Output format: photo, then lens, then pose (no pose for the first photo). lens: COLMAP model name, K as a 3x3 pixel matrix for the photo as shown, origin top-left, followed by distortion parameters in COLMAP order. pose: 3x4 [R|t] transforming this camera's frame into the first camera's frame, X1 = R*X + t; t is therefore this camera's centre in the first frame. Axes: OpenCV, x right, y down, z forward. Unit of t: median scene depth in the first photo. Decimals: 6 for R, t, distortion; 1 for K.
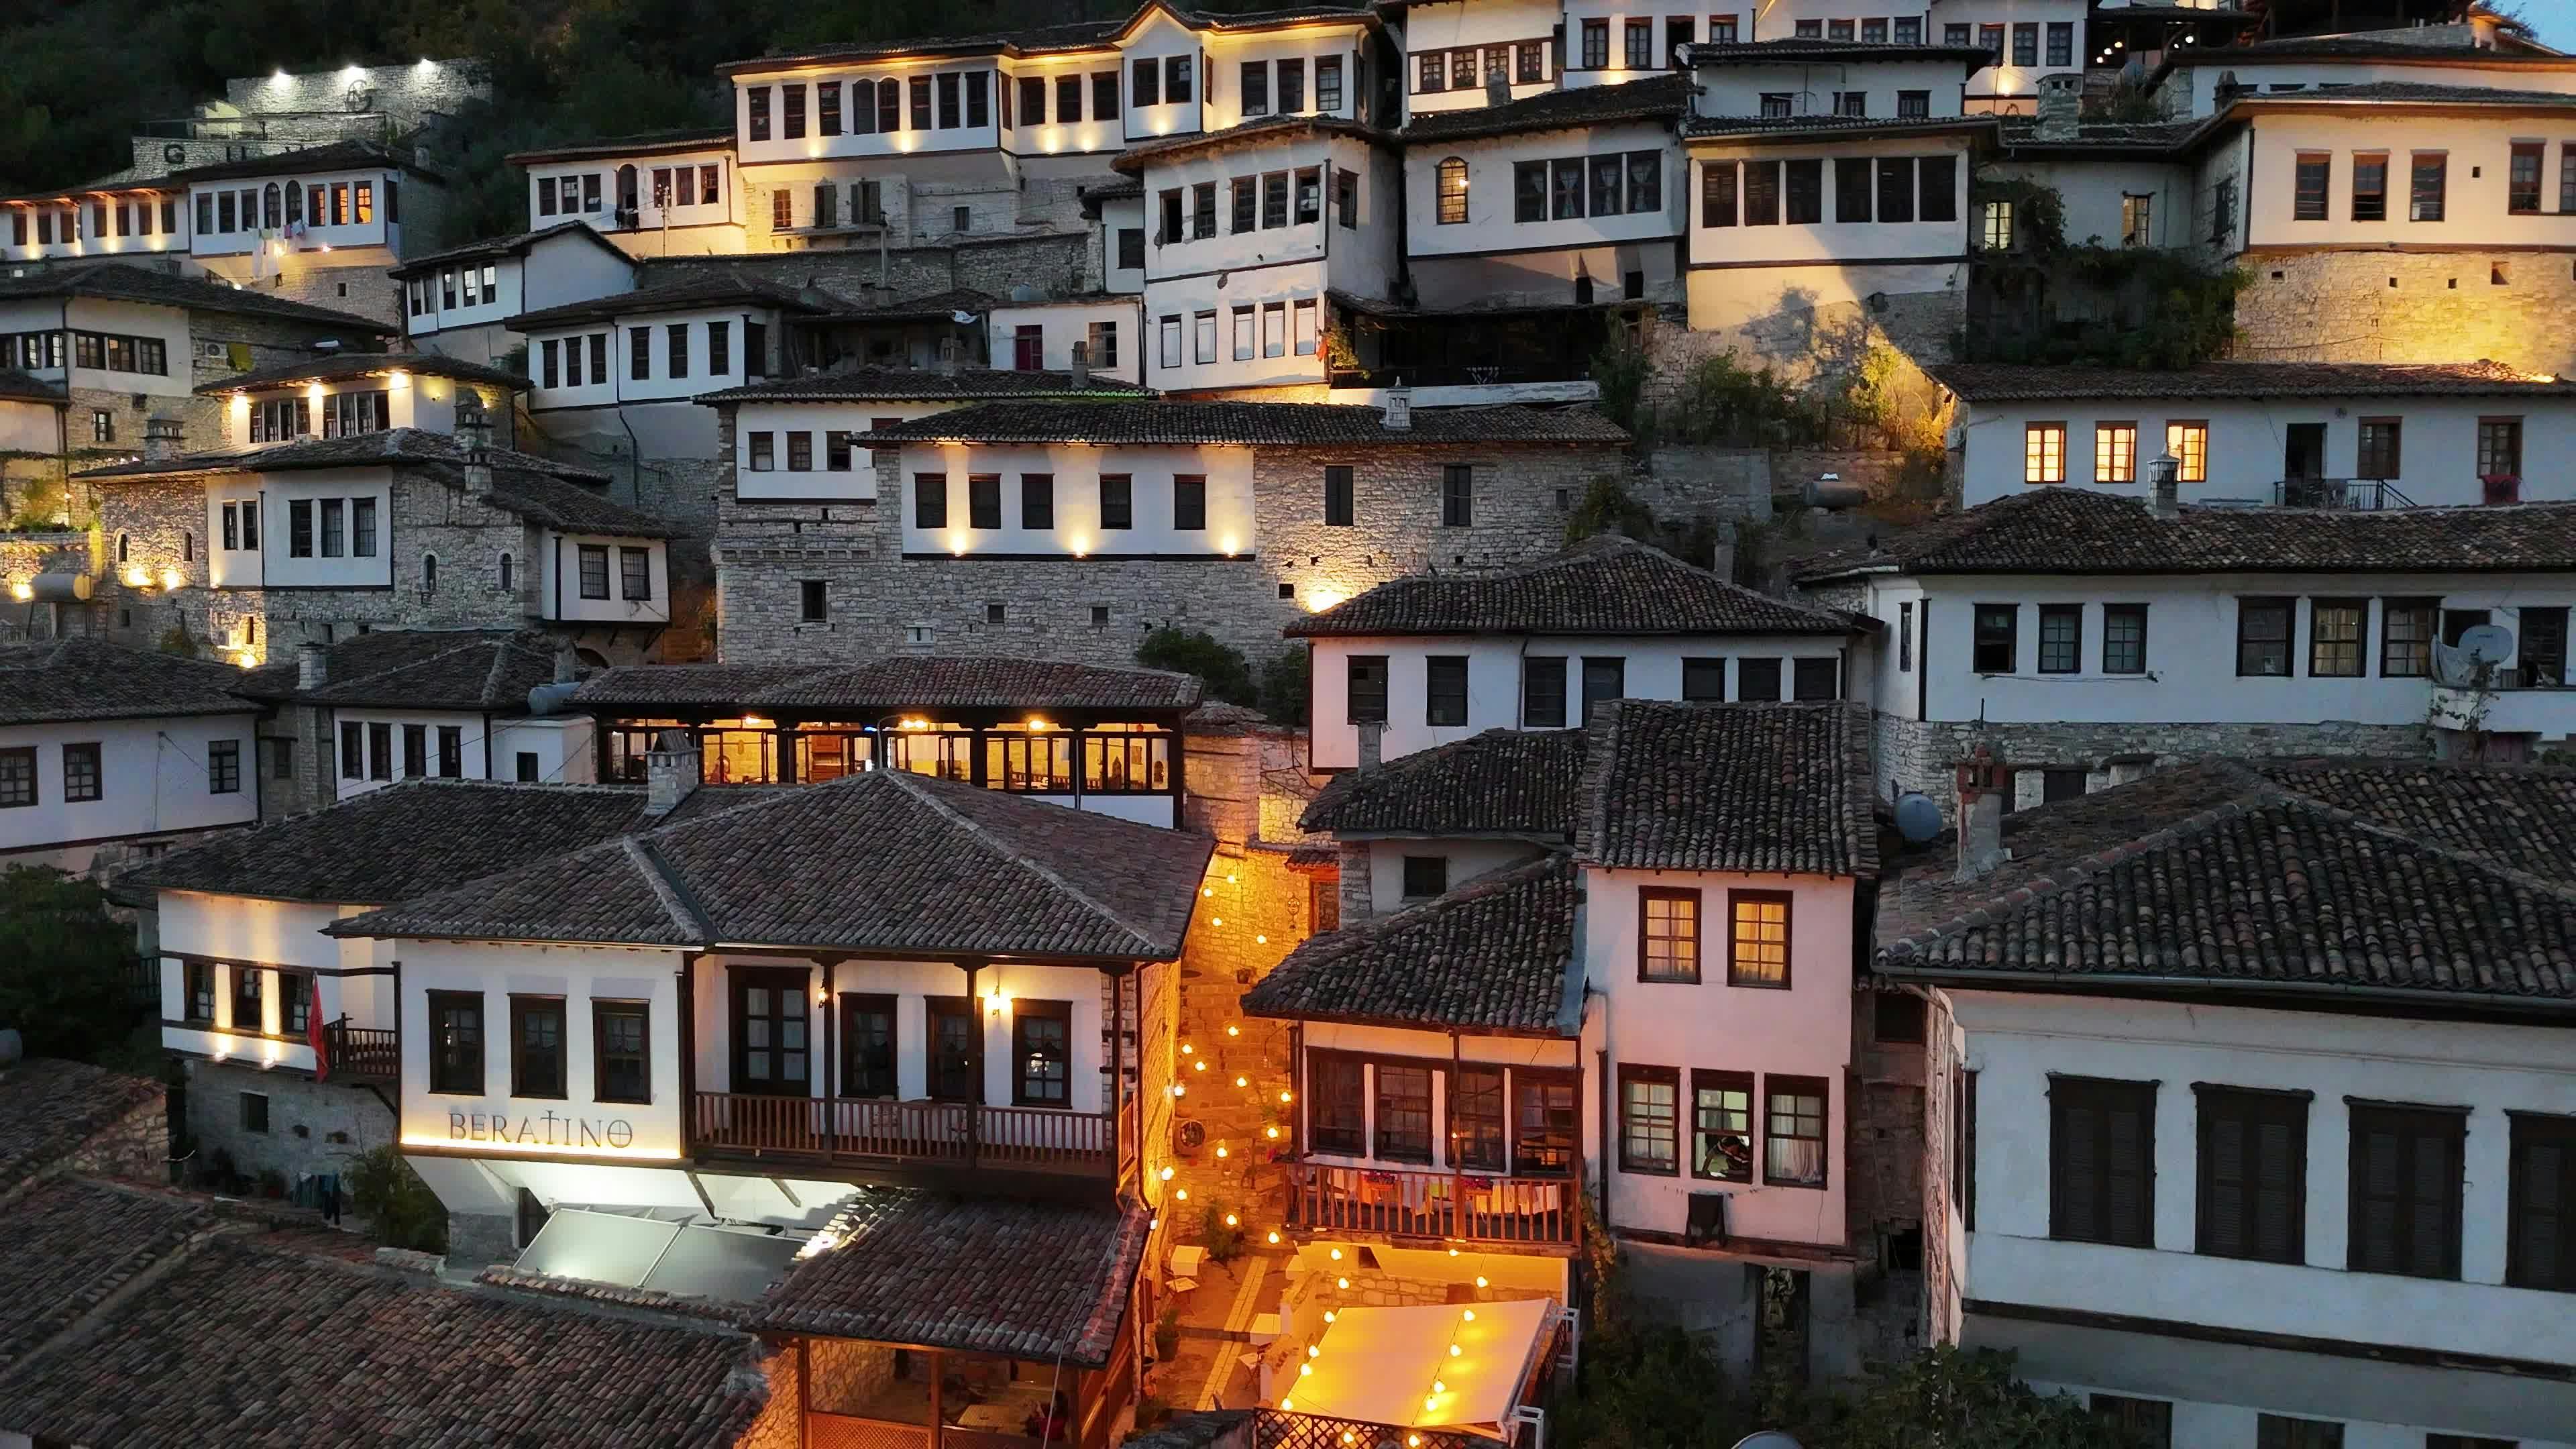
lens RADIAL K [[1877.5, 0, 1288.0], [0, 1877.5, 724.5], [0, 0, 1]] dist [0.110107, -0.176184]
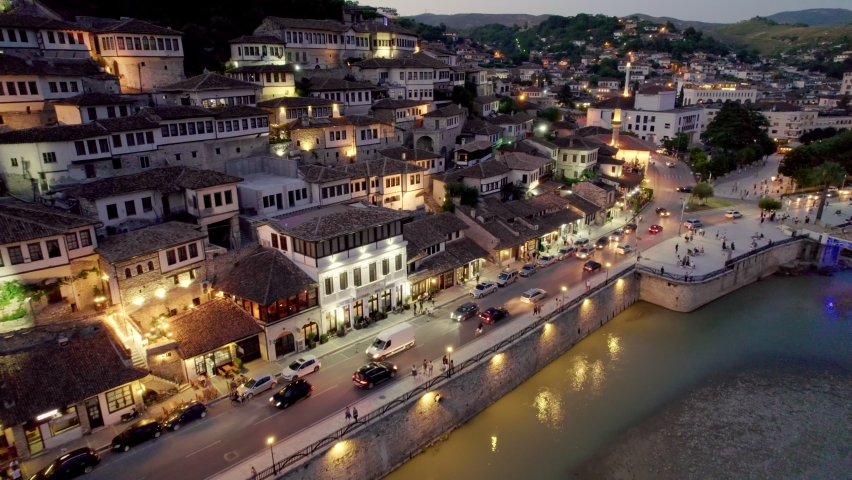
lens RADIAL K [[546.1, 0, 426.0], [0, 546.1, 240.0], [0, 0, 1]] dist [-0.077164, 0.062573]
pose [[0.315963, -0.292873, 0.902437, -2.276873], [0.062522, 0.955524, 0.288211, -0.291562], [-0.946709, -0.034642, 0.320221, 0.304519]]
